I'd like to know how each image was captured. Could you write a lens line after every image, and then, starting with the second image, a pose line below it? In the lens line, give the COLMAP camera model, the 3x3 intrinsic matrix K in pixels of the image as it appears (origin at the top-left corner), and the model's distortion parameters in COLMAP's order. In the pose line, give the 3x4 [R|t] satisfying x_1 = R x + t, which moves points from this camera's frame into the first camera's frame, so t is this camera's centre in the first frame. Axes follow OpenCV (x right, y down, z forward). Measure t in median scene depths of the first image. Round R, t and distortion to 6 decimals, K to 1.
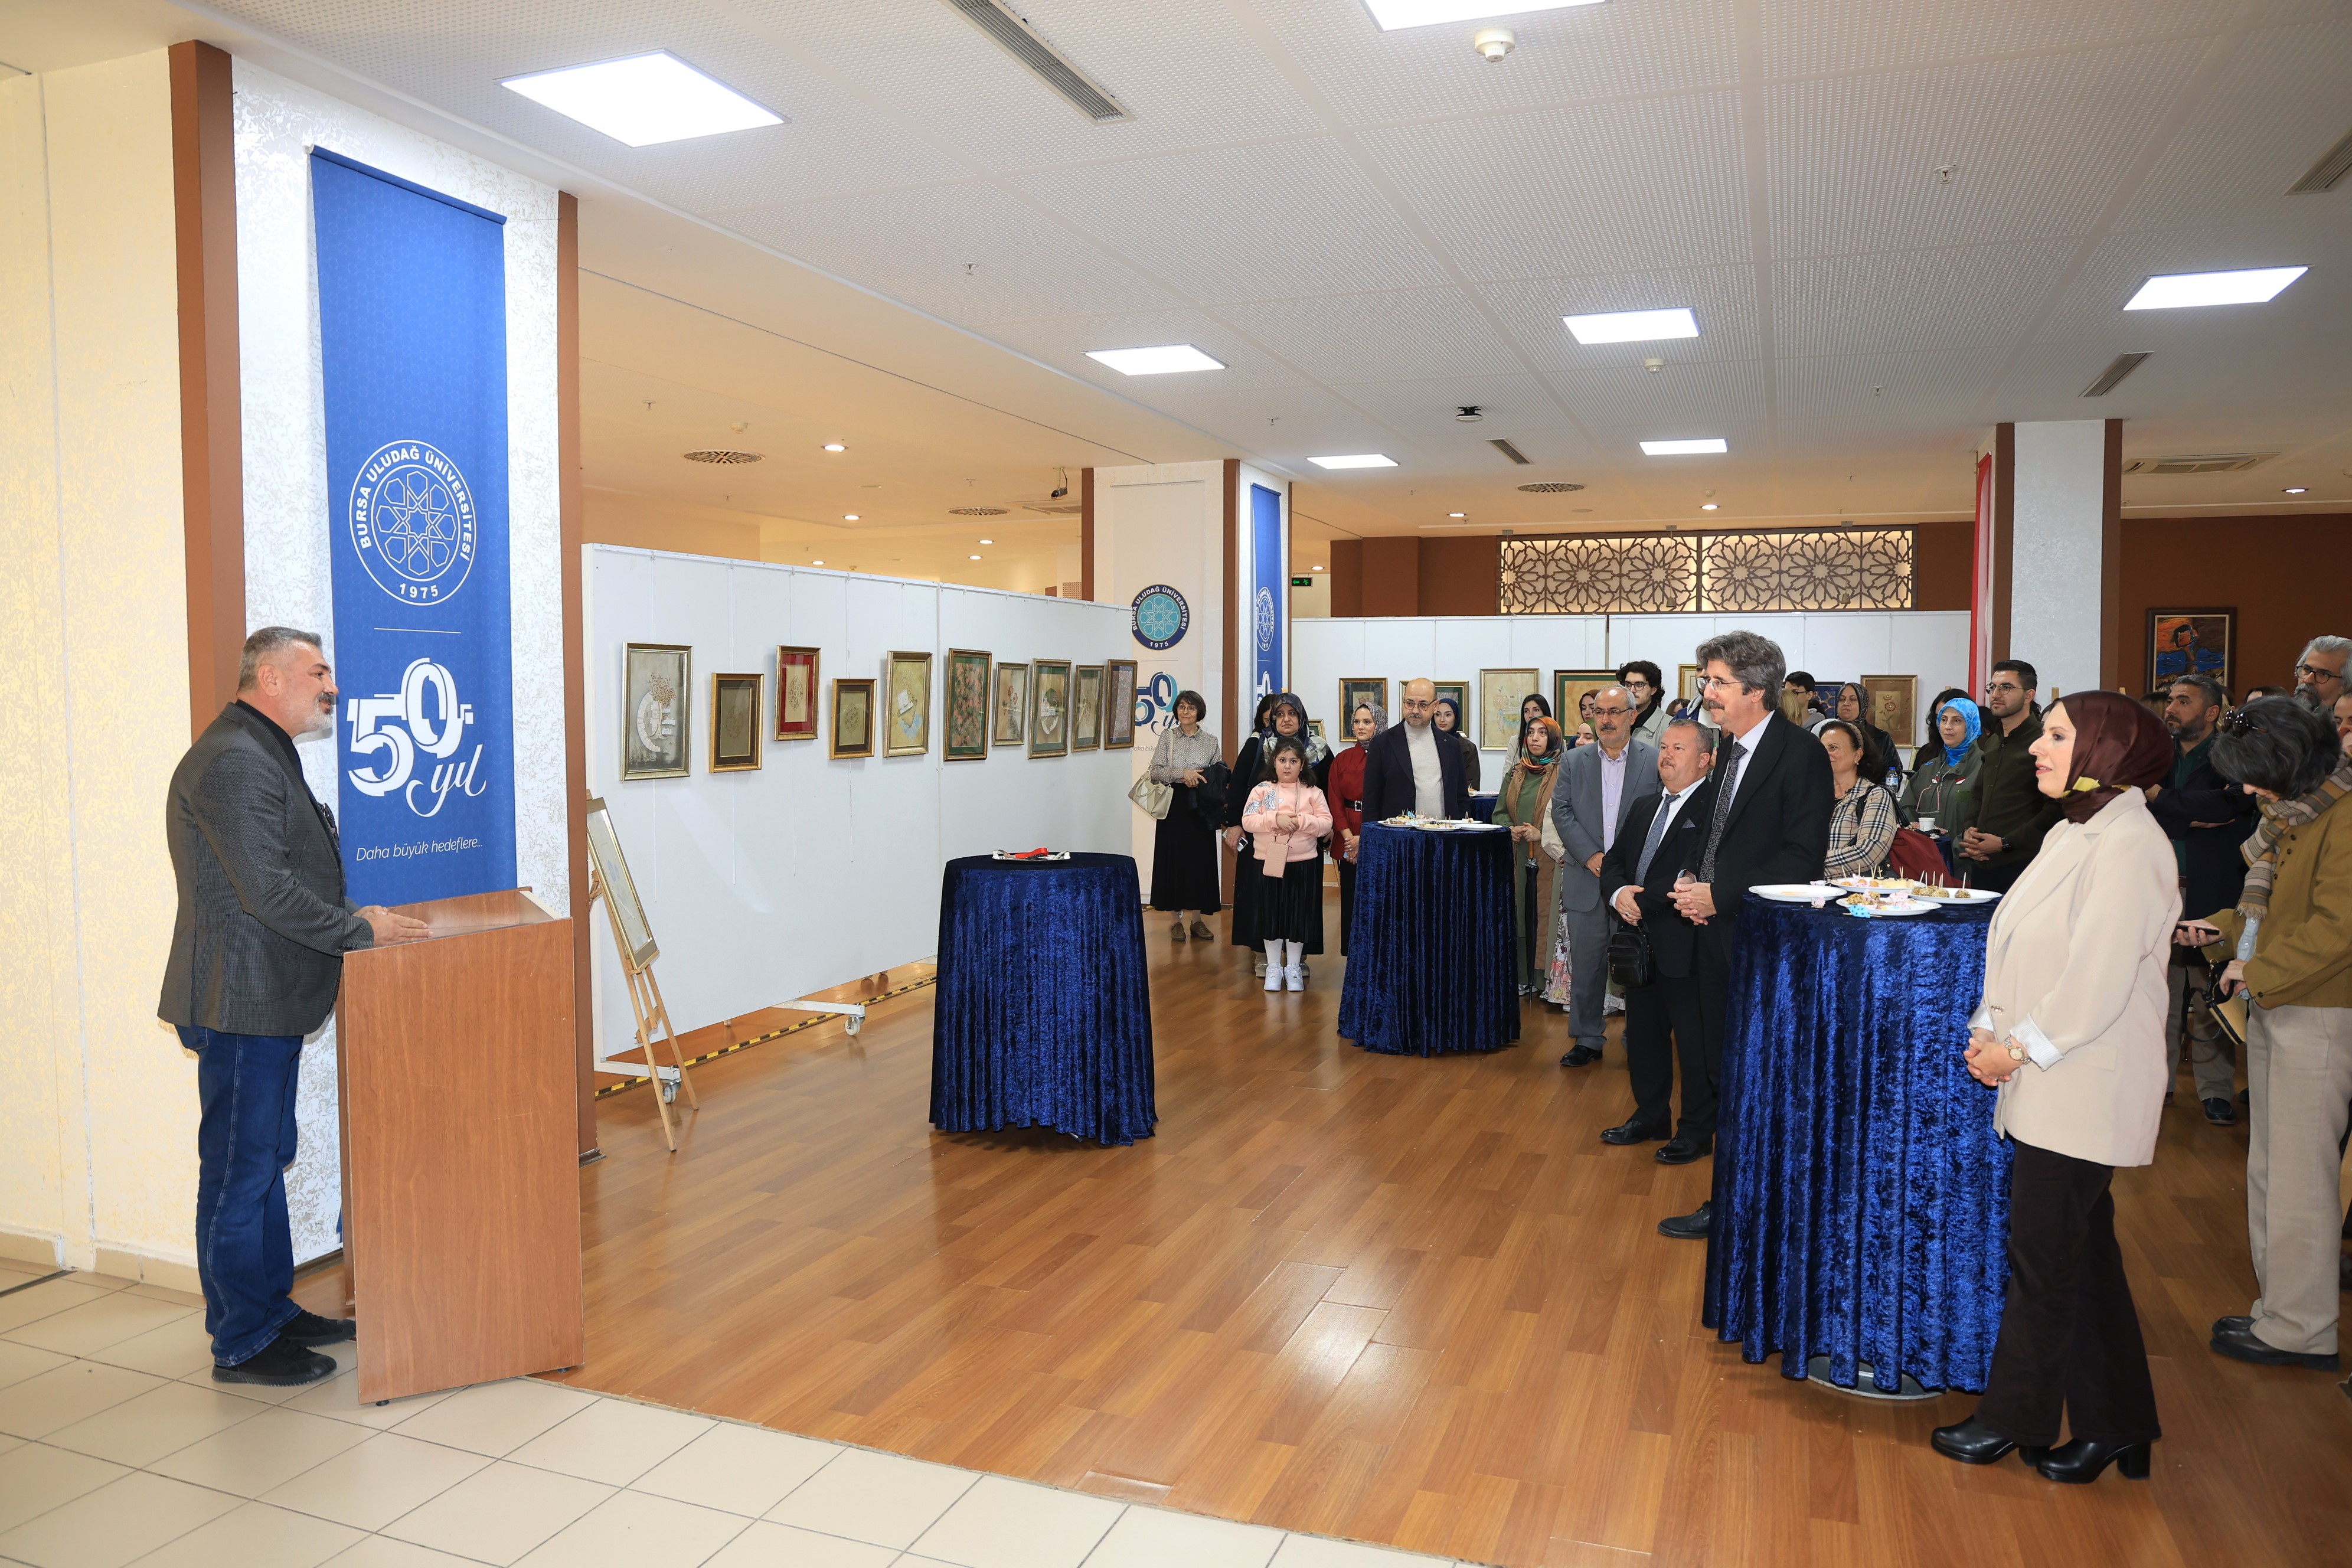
lens RADIAL K [[1623.4, 0, 1173.1], [0, 1623.4, 773.4], [0, 0, 1]] dist [-0.005081, -0.003532]
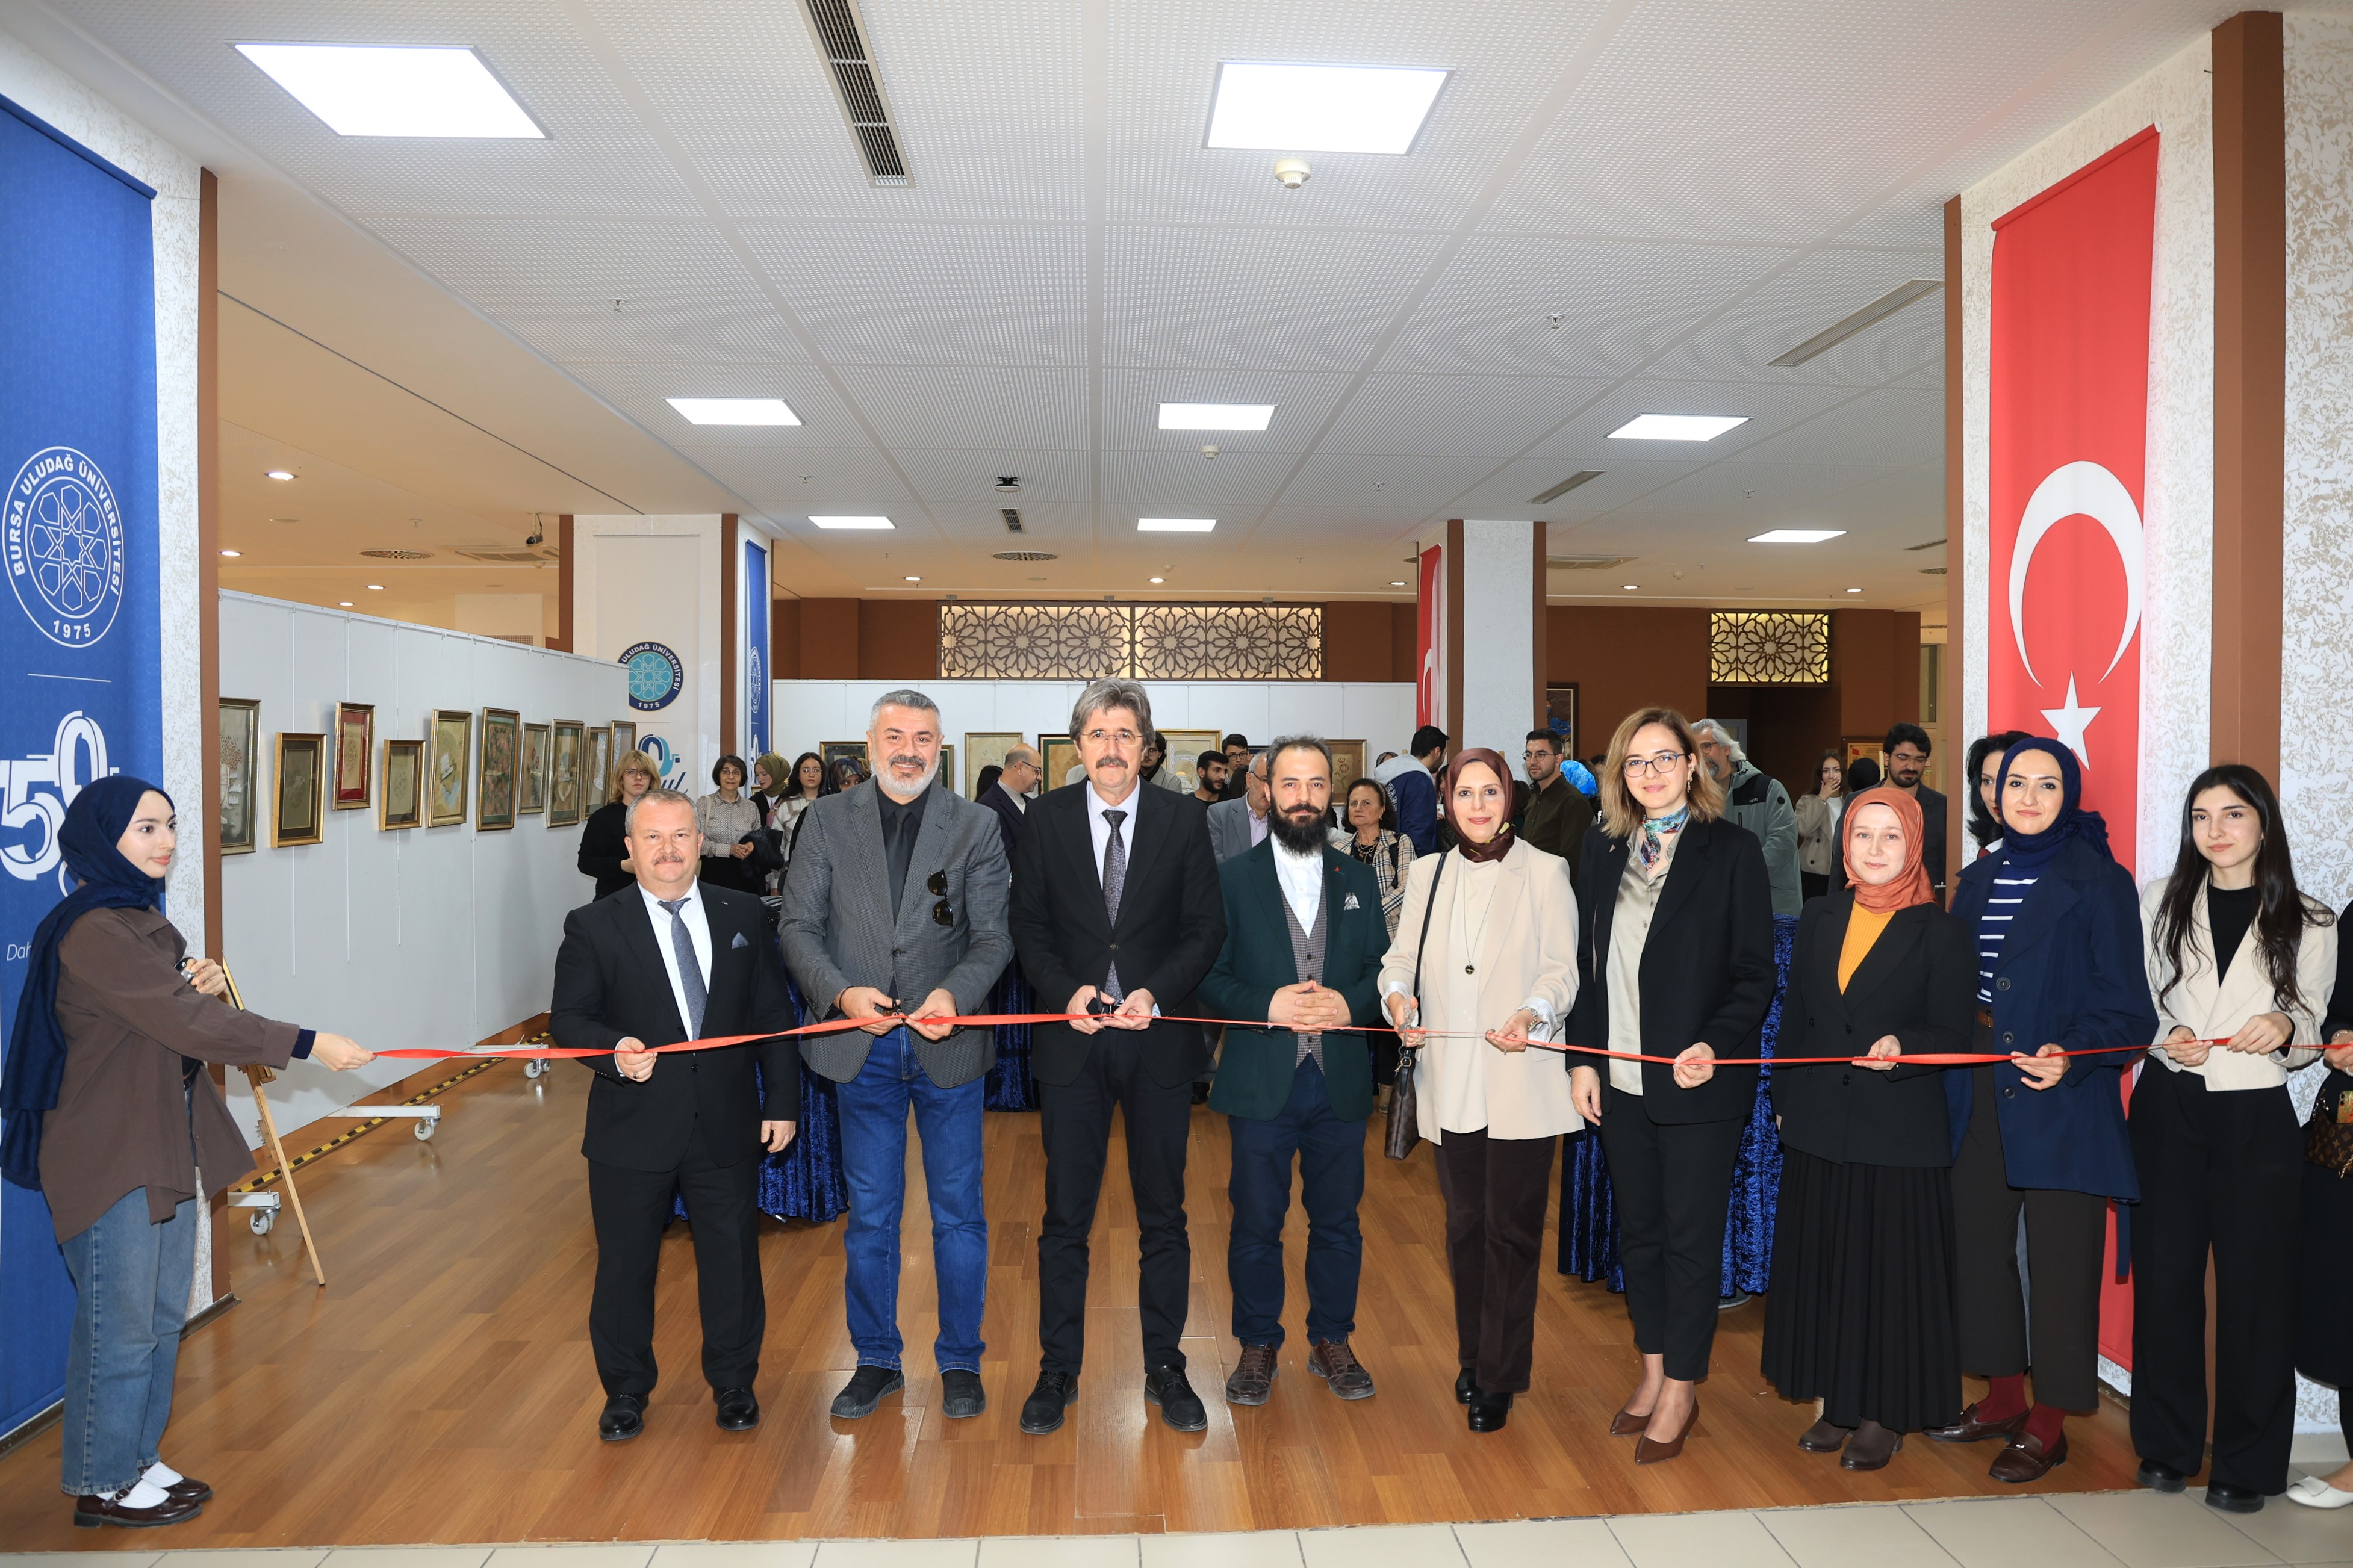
lens RADIAL K [[1683.8, 0, 1225.6], [0, 1683.8, 783.3], [0, 0, 1]] dist [-0.101013, 0.137024]
pose [[0.905000, -0.011117, 0.425266, -0.152977], [0.026393, 0.999200, -0.030044, 0.003275], [-0.424592, 0.038414, 0.904569, -0.004054]]
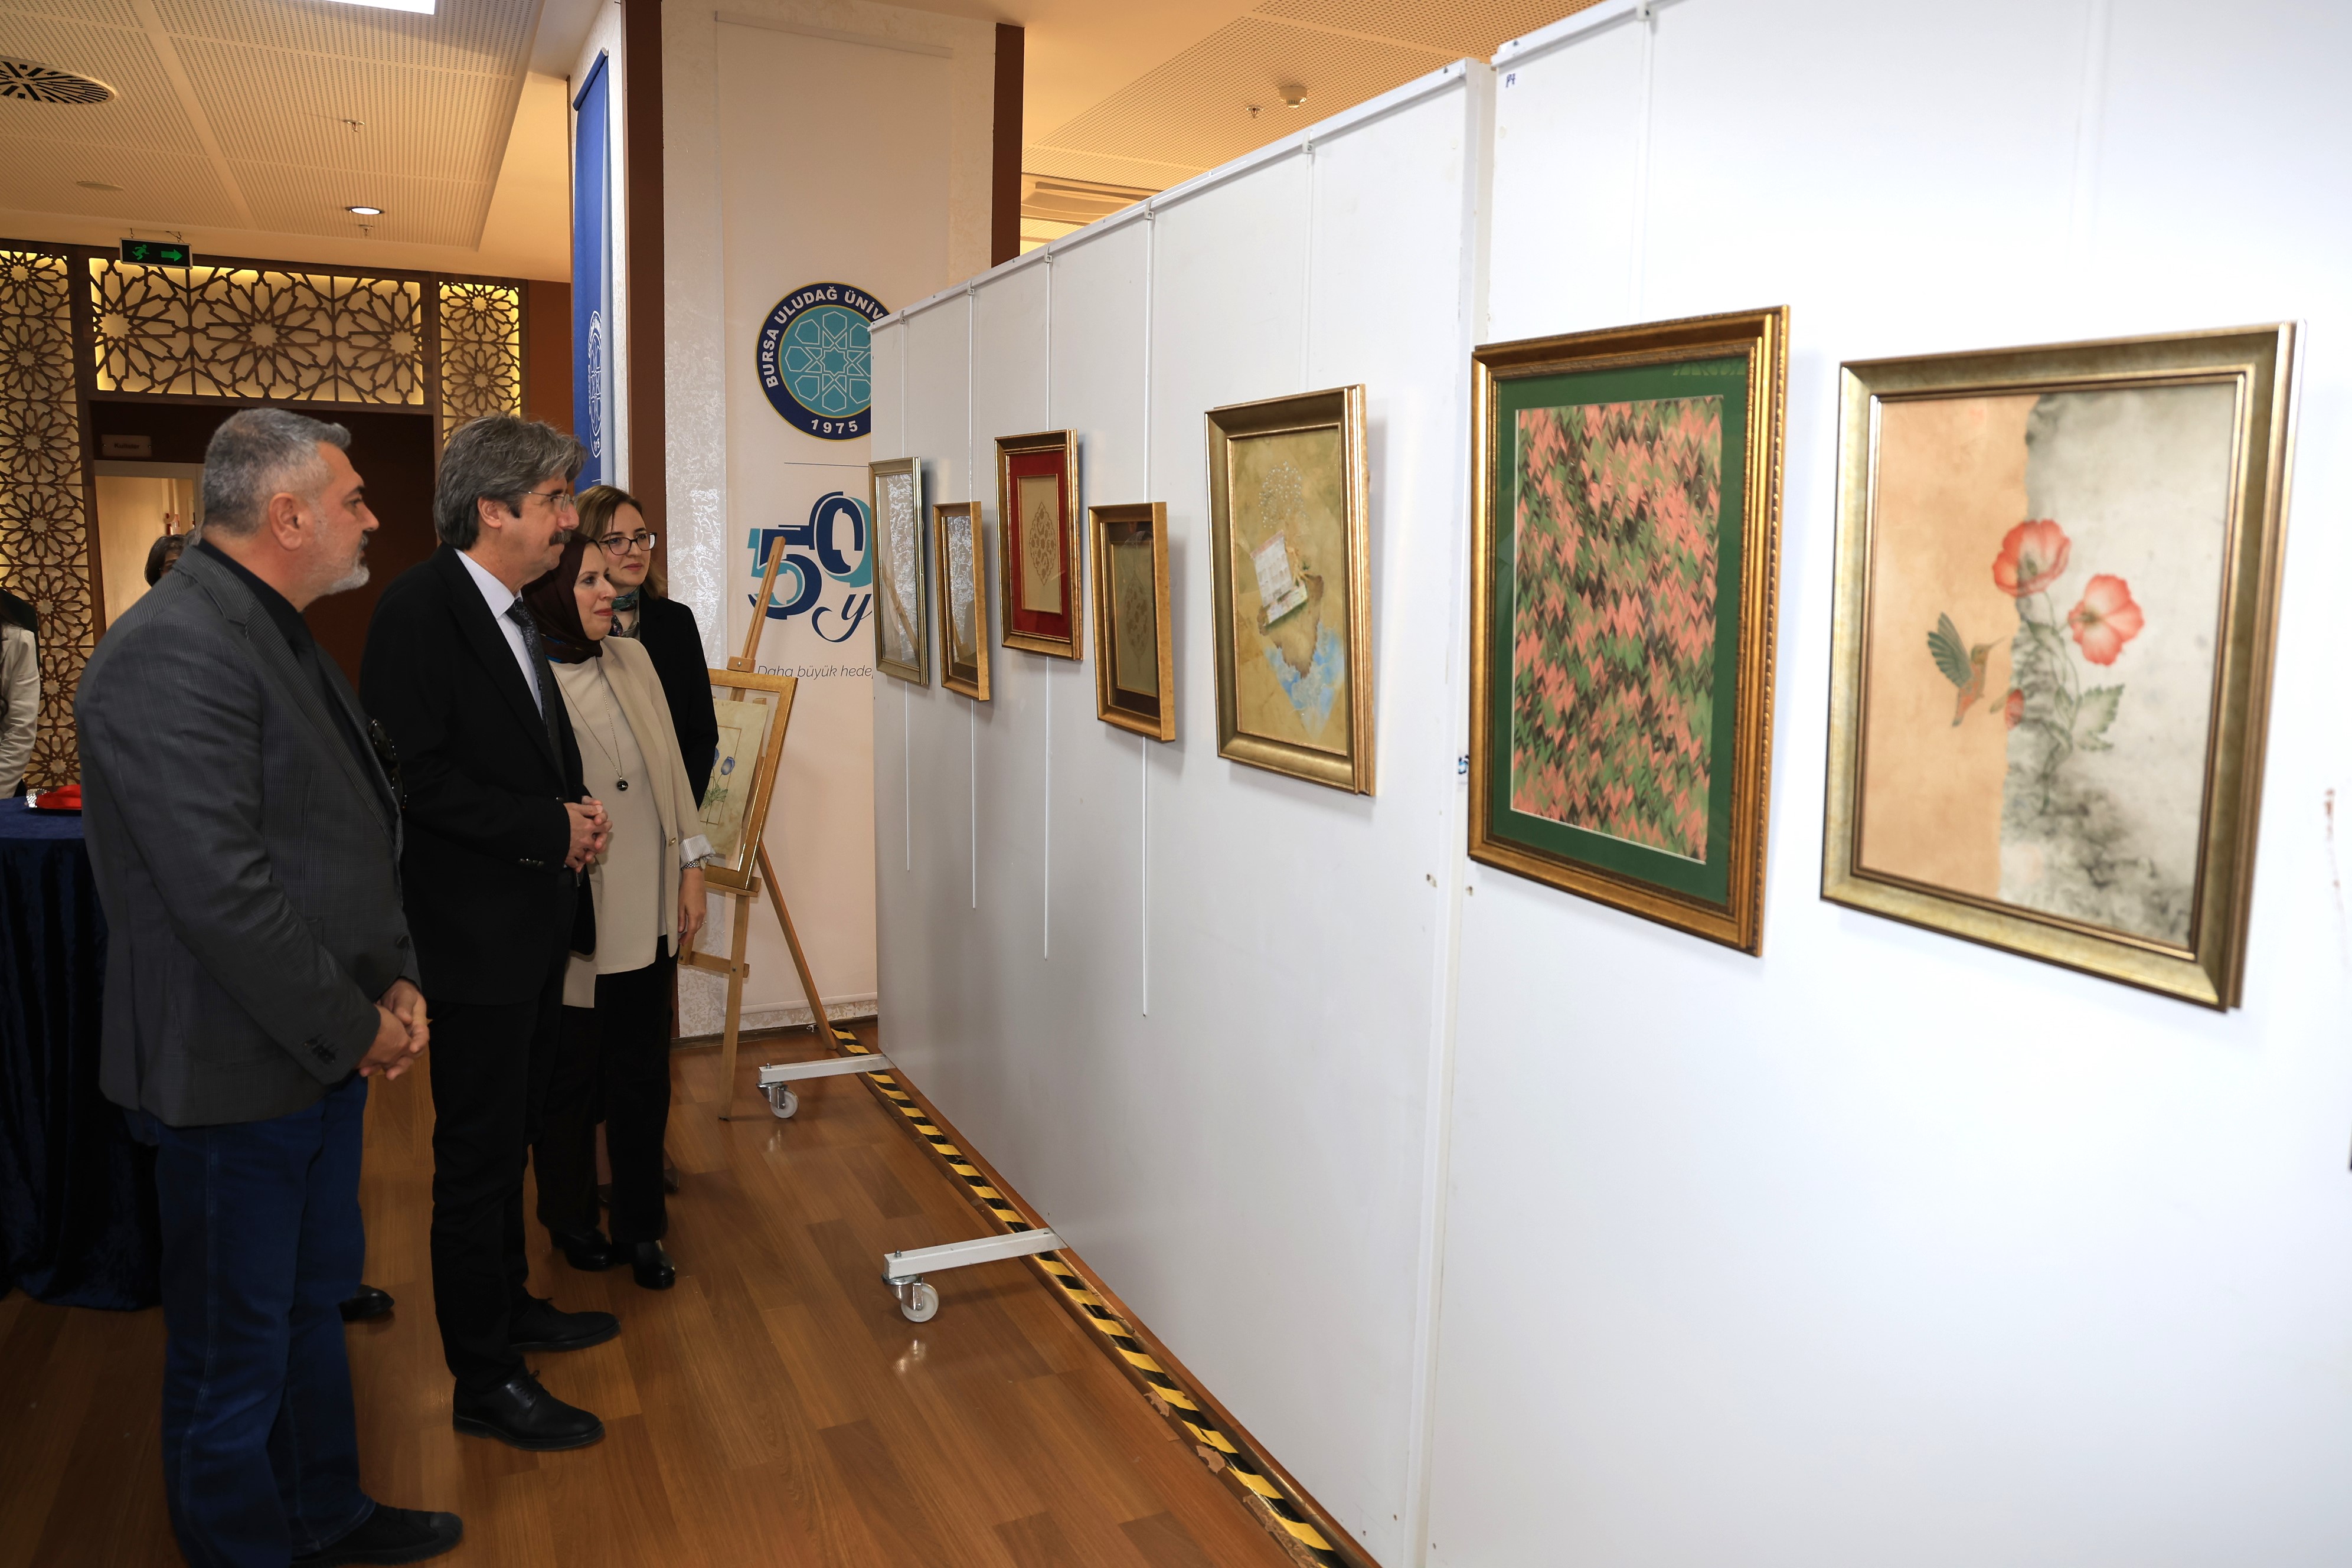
lens RADIAL K [[1623.4, 0, 1173.1], [0, 1623.4, 773.4], [0, 0, 1]] dist [-0.005081, -0.003532]
pose [[-0.689121, 0.087598, -0.719332, 0.050020], [-0.055848, 0.983294, 0.173244, -0.054840], [0.722491, 0.159559, -0.672716, 1.094221]]
